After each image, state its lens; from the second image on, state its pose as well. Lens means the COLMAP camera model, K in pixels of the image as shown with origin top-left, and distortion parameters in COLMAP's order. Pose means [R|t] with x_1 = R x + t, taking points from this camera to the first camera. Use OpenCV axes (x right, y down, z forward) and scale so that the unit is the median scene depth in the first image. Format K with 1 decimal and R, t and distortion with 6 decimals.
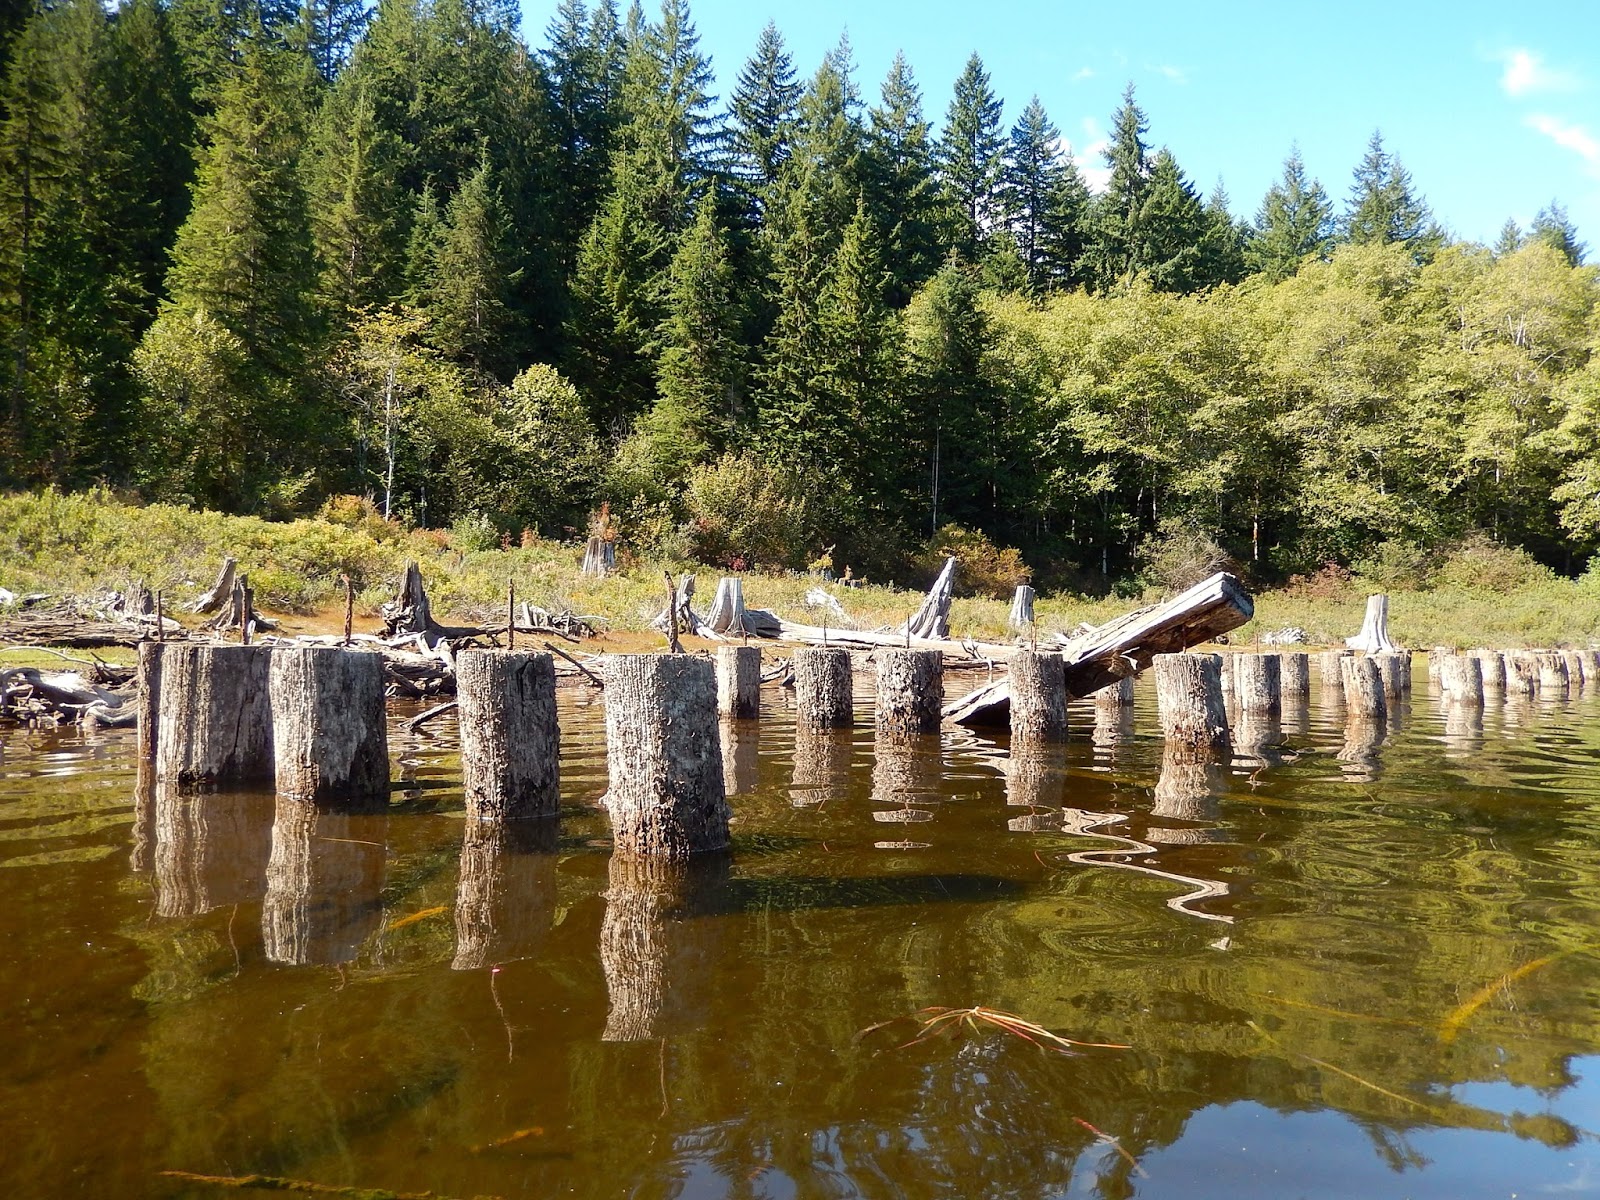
lens RADIAL K [[1254.2, 0, 800.0], [0, 1254.2, 600.0], [0, 0, 1]] dist [-0.042570, 0.049812]
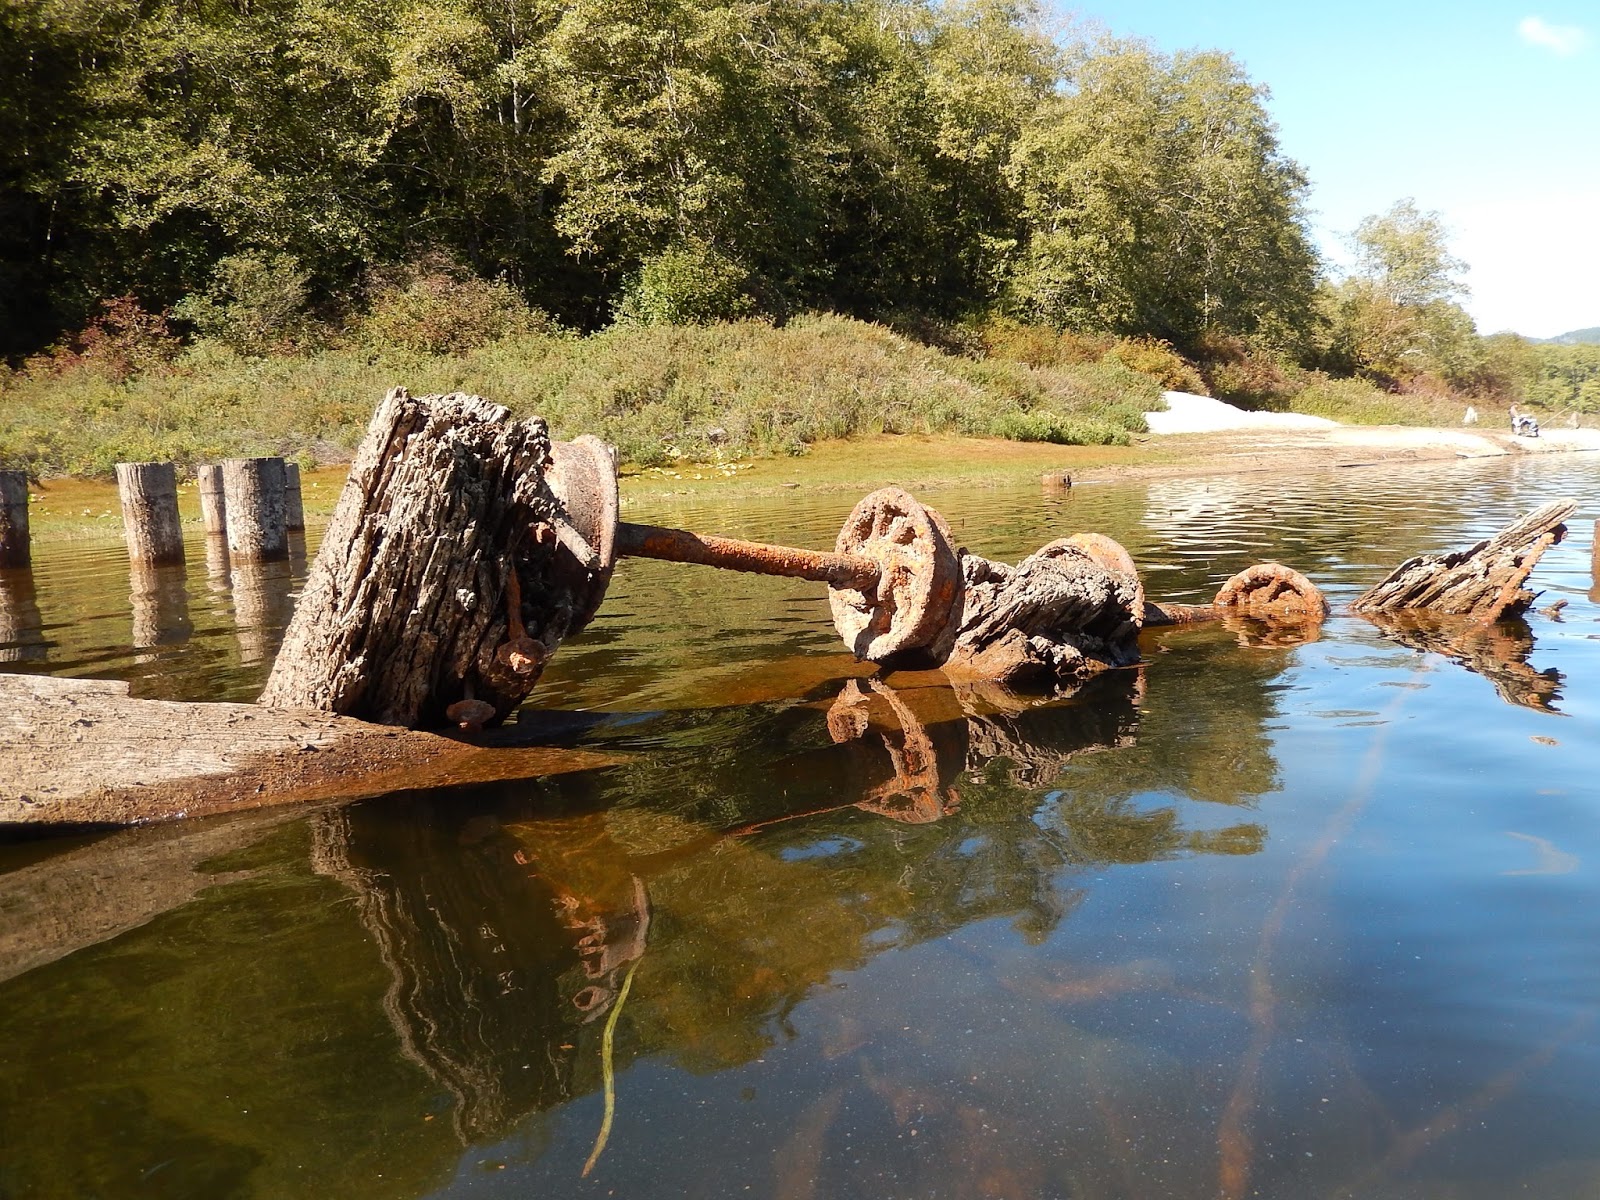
lens RADIAL K [[1254.2, 0, 800.0], [0, 1254.2, 600.0], [0, 0, 1]] dist [-0.042570, 0.049812]
pose [[0.843008, -0.106718, 0.527208, 0.374708], [0.016262, 0.984730, 0.173326, 0.004180], [-0.537654, -0.137542, 0.831871, 0.444100]]
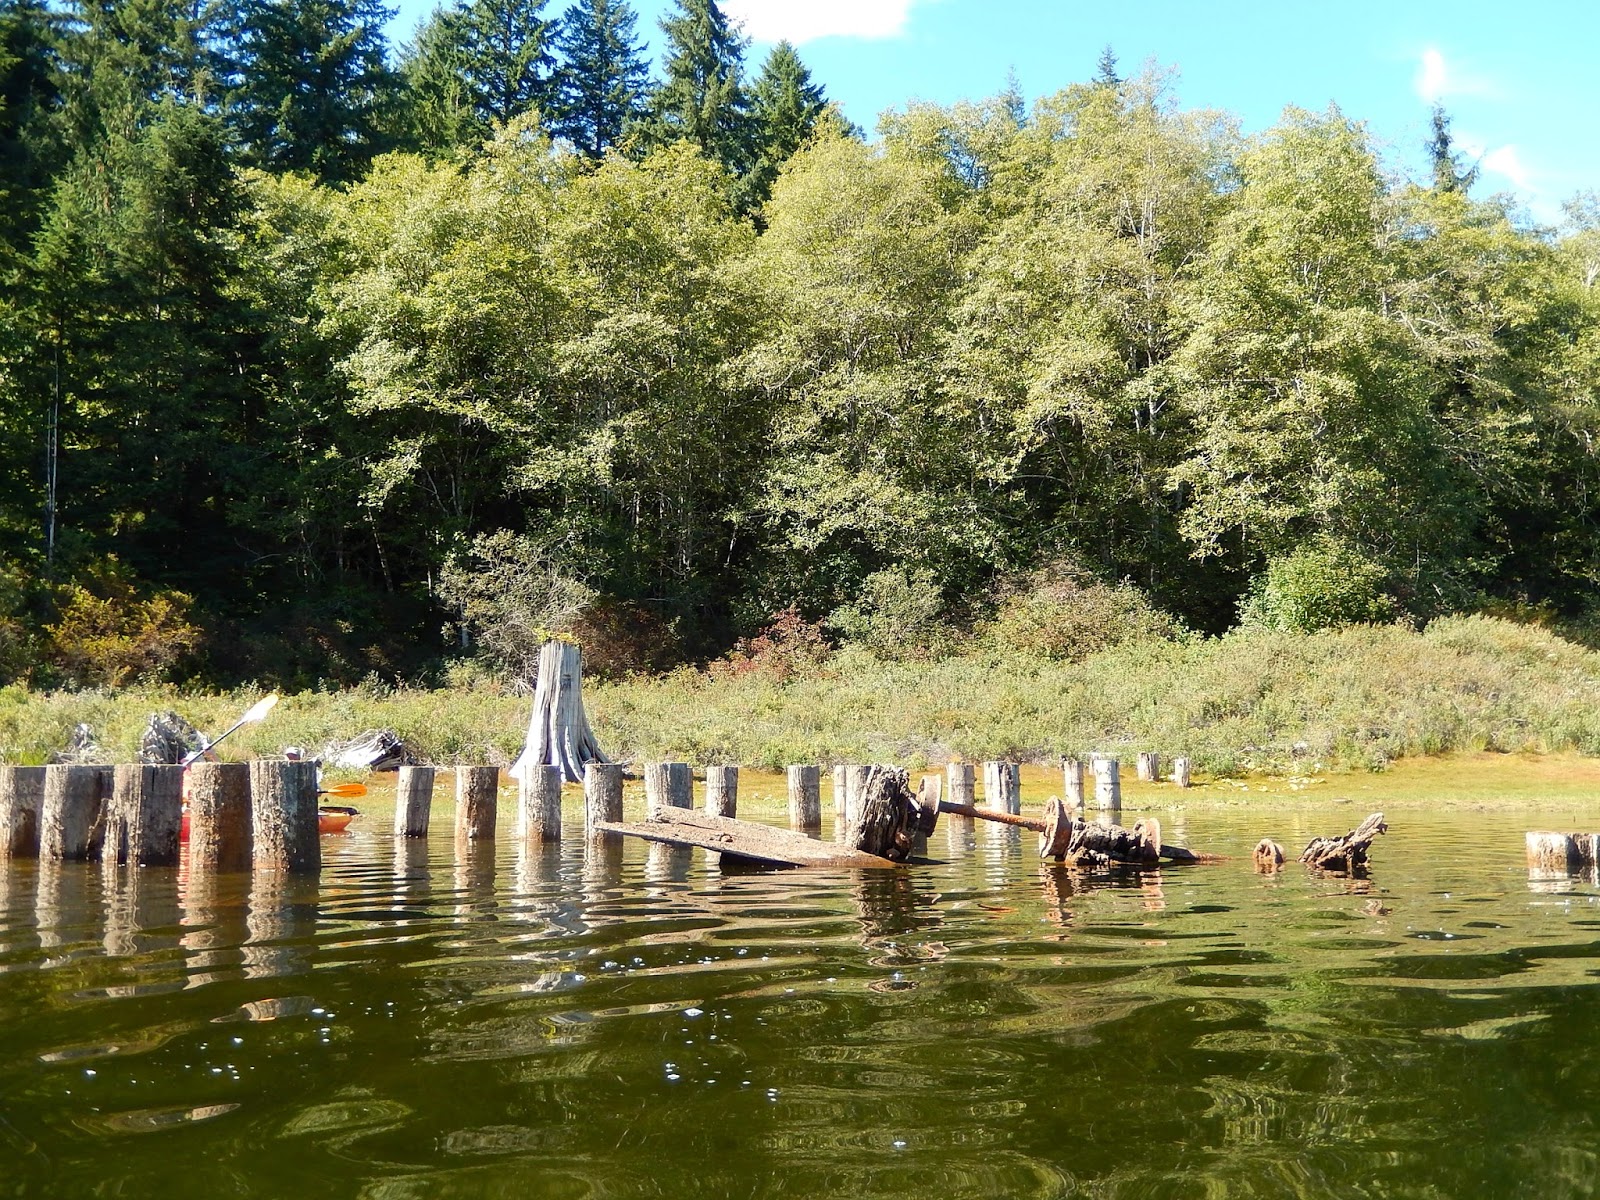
lens RADIAL K [[1366.2, 0, 800.0], [0, 1366.2, 600.0], [0, 0, 1]] dist [-0.005796, 0.004544]
pose [[0.995814, -0.005465, 0.091243, 0.370730], [0.011112, 0.998046, -0.061495, 0.001387], [-0.090729, 0.062251, 0.993928, 0.407396]]
